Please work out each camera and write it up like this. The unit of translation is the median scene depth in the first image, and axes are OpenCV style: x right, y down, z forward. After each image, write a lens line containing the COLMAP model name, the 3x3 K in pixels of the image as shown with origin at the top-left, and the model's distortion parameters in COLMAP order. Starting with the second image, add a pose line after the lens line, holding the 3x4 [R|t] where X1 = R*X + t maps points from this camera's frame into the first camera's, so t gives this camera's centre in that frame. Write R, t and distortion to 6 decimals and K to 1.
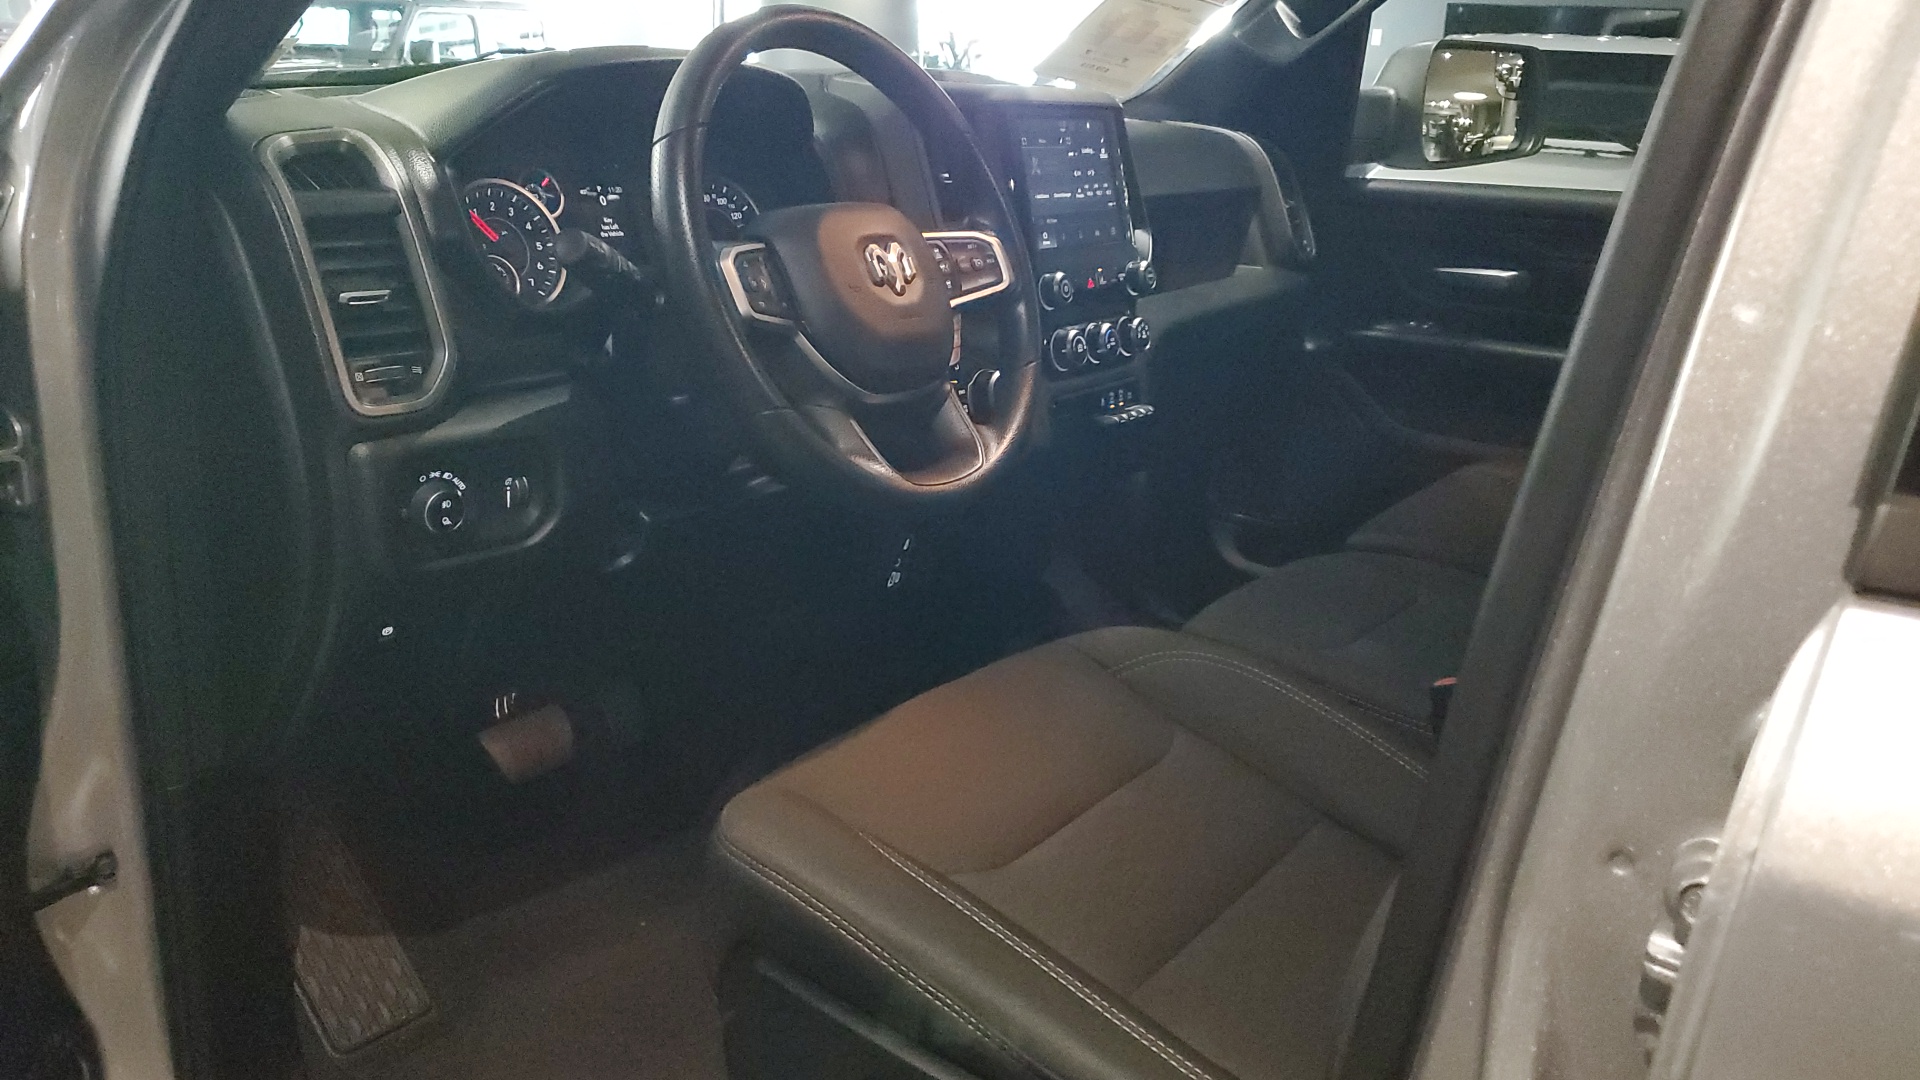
lens RADIAL K [[1490.4, 0, 989.4], [0, 1490.4, 568.4], [0, 0, 1]] dist [0.000916, -0.014606]
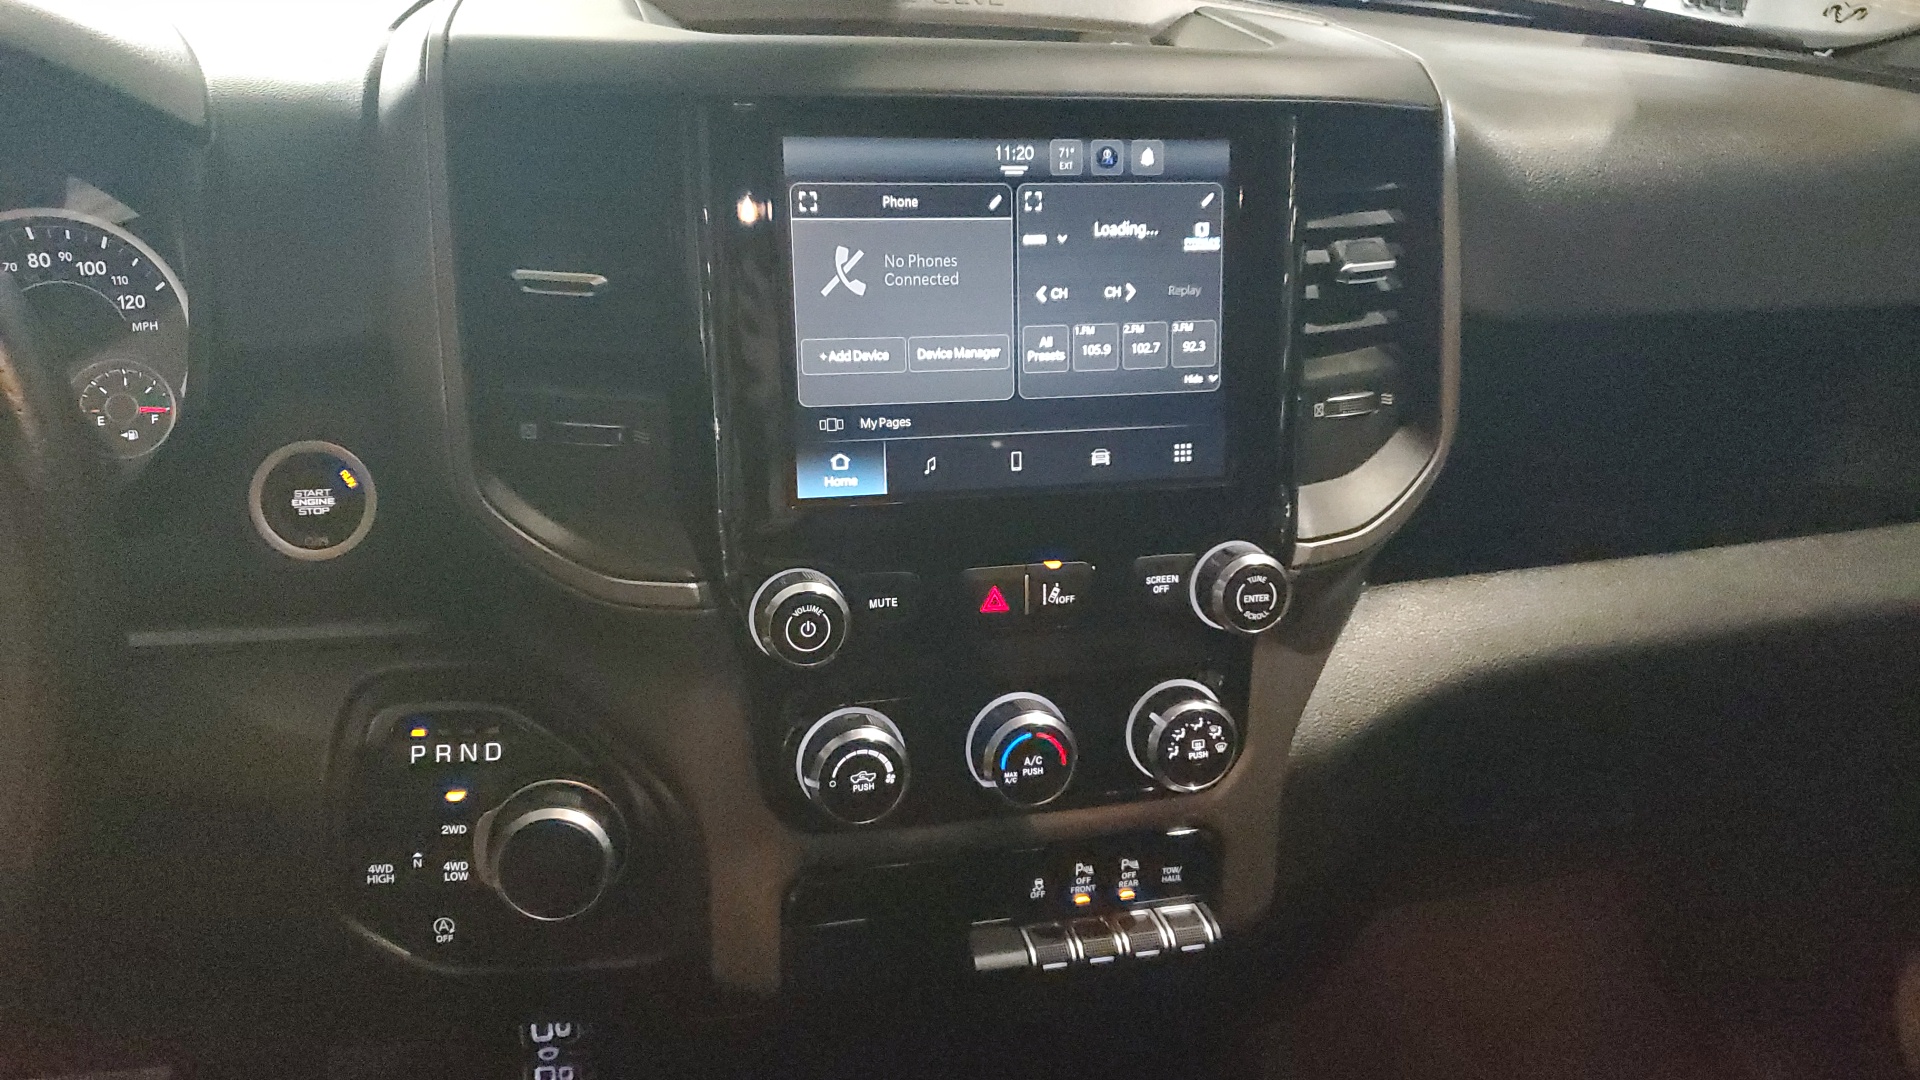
lens RADIAL K [[1420.3, 0, 960.0], [0, 1420.3, 540.0], [0, 0, 1]] dist [0.005245, -0.002811]
pose [[0.748660, 0.272647, -0.604294, 0.324185], [-0.224837, 0.961917, 0.155449, -0.315080], [0.623663, 0.019489, 0.781450, 0.889808]]
